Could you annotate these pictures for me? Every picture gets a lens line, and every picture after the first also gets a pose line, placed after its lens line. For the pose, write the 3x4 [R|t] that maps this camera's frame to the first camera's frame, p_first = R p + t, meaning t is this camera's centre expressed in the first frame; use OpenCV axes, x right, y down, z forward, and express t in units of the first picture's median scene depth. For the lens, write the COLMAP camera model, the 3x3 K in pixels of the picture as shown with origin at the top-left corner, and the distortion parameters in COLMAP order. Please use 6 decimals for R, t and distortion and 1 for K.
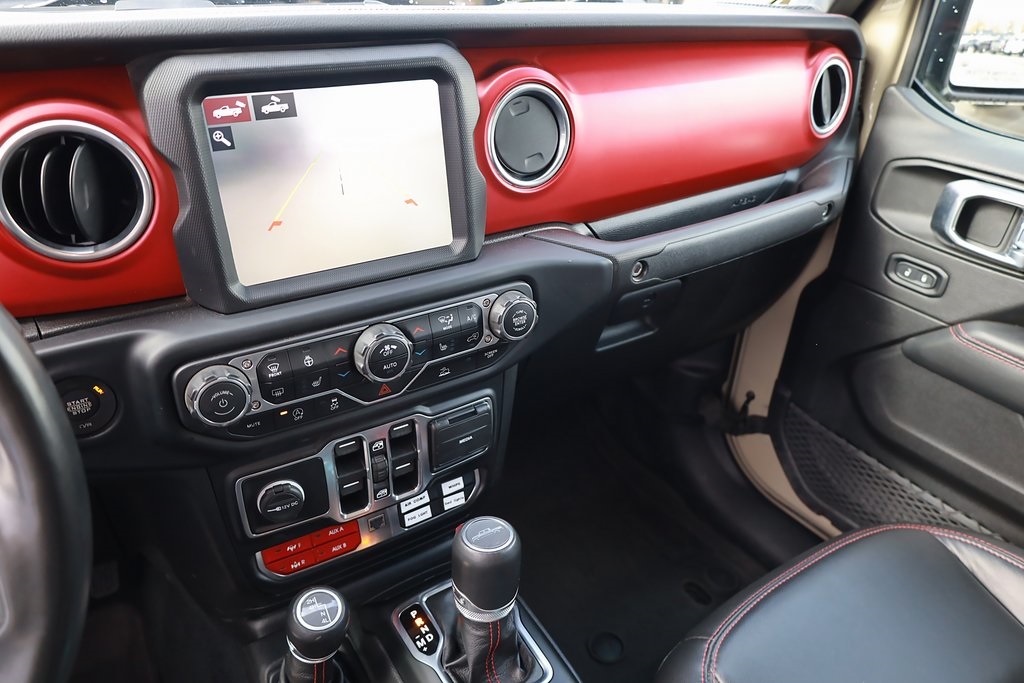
lens RADIAL K [[696.1, 0, 512.1], [0, 696.1, 341.2], [0, 0, 1]] dist [-0.015837, 0.001592]
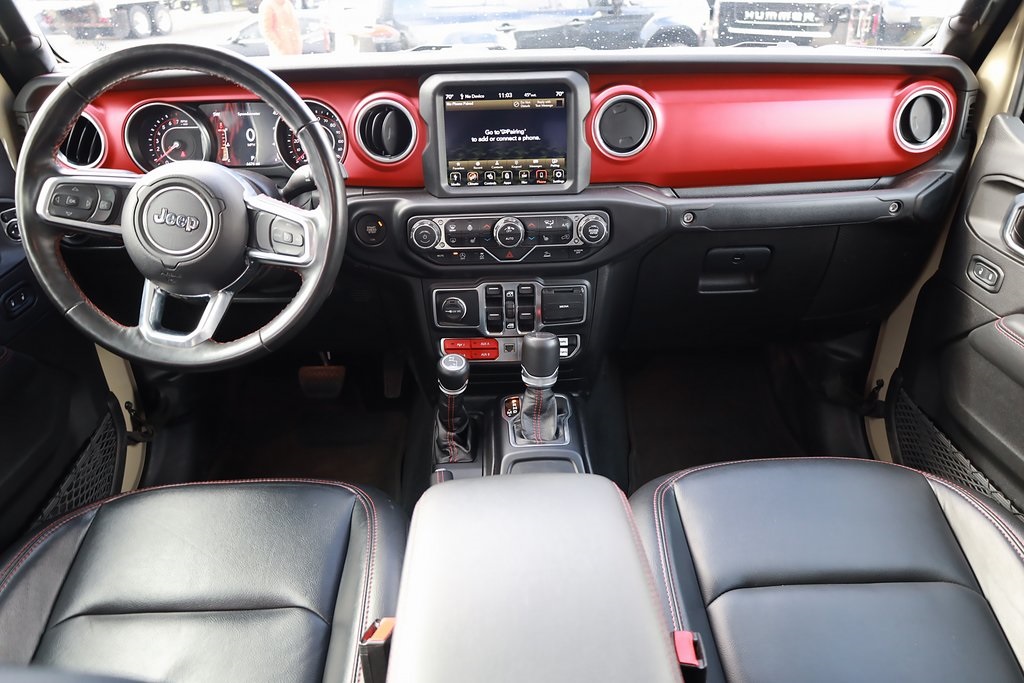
lens RADIAL K [[696.1, 0, 516.8], [0, 696.1, 340.7], [0, 0, 1]] dist [-0.015837, 0.001592]
pose [[0.861356, 0.192172, -0.470251, 0.640846], [-0.213540, 0.976901, 0.008080, 0.234794], [0.460942, 0.093458, 0.882495, -0.513116]]
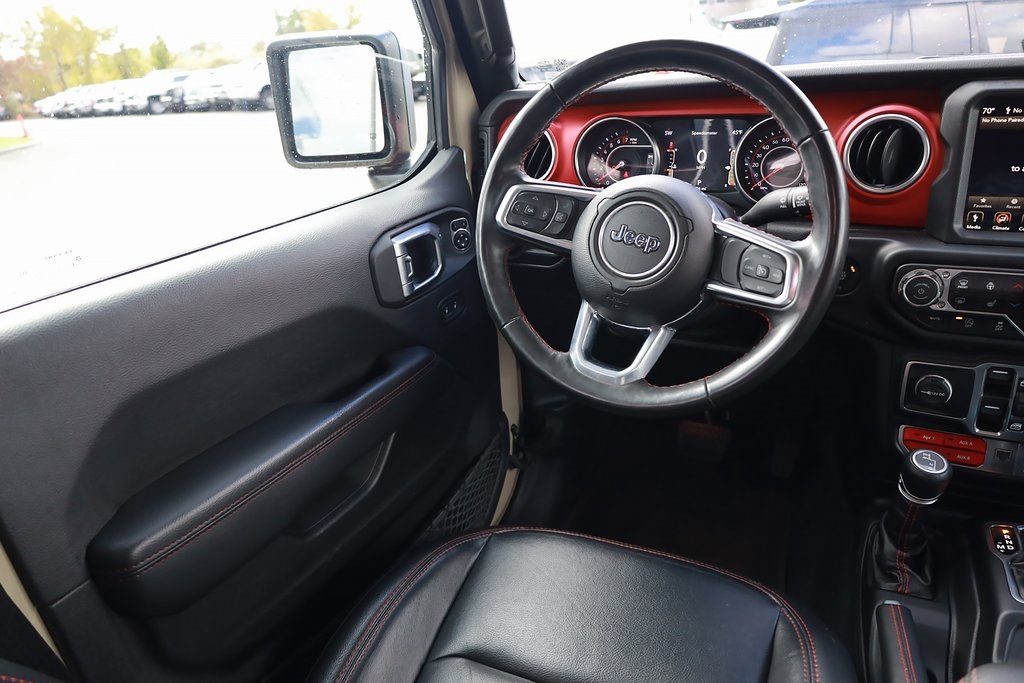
lens RADIAL K [[696.1, 0, 514.7], [0, 696.1, 341.5], [0, 0, 1]] dist [-0.015837, 0.001592]
pose [[0.525413, 0.260809, -0.809889, 0.301253], [-0.354859, 0.932294, 0.070013, 0.305752], [0.773315, 0.250611, 0.582390, -0.453217]]
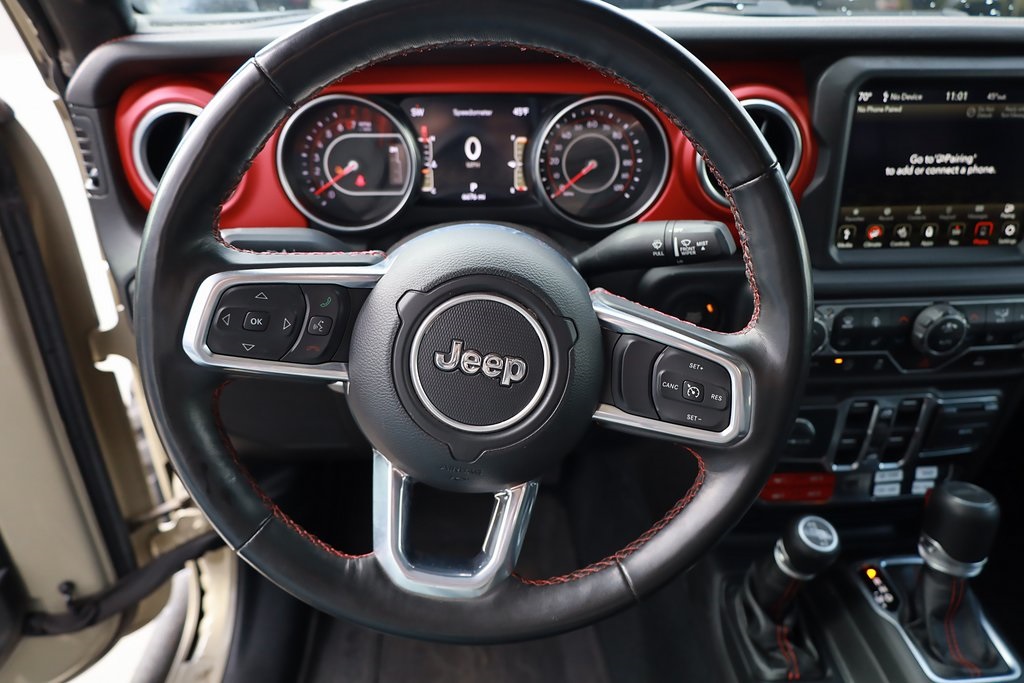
lens RADIAL K [[696.1, 0, 512.8], [0, 696.1, 339.5], [0, 0, 1]] dist [-0.015837, 0.001592]
pose [[0.882434, 0.218304, -0.416718, -0.268443], [-0.217835, 0.974737, 0.049347, 0.104809], [0.416963, 0.047231, 0.907696, -0.241038]]
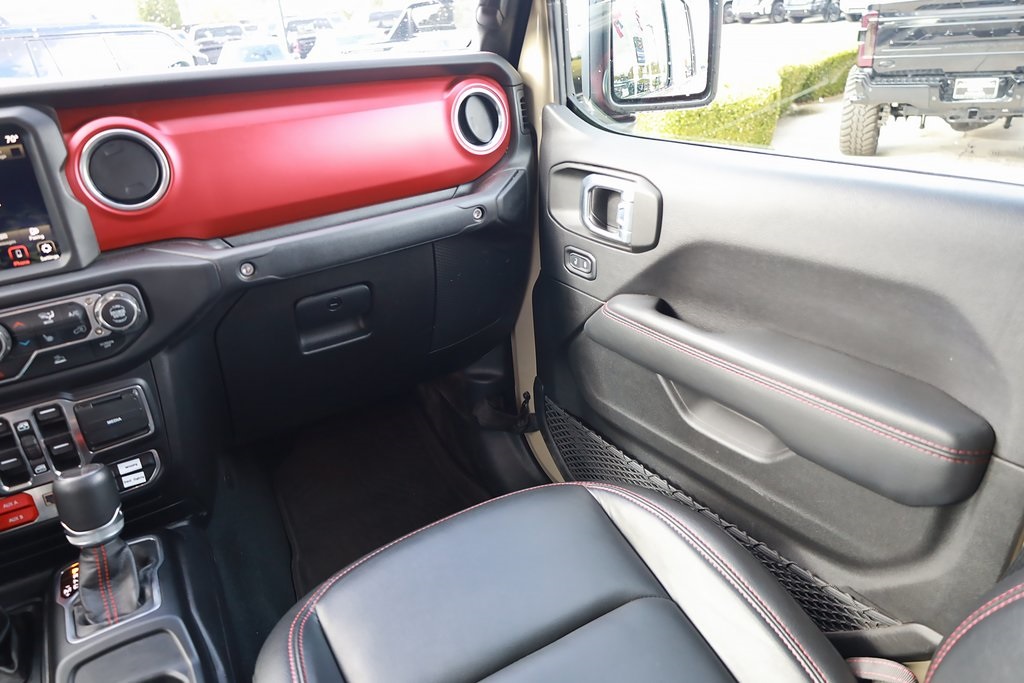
lens RADIAL K [[696.1, 0, 513.6], [0, 696.1, 342.0], [0, 0, 1]] dist [-0.015837, 0.001592]
pose [[0.994533, -0.088010, -0.056193, 0.715112], [0.082190, 0.991727, -0.098597, 0.183913], [0.064405, 0.093440, 0.993540, -0.166885]]
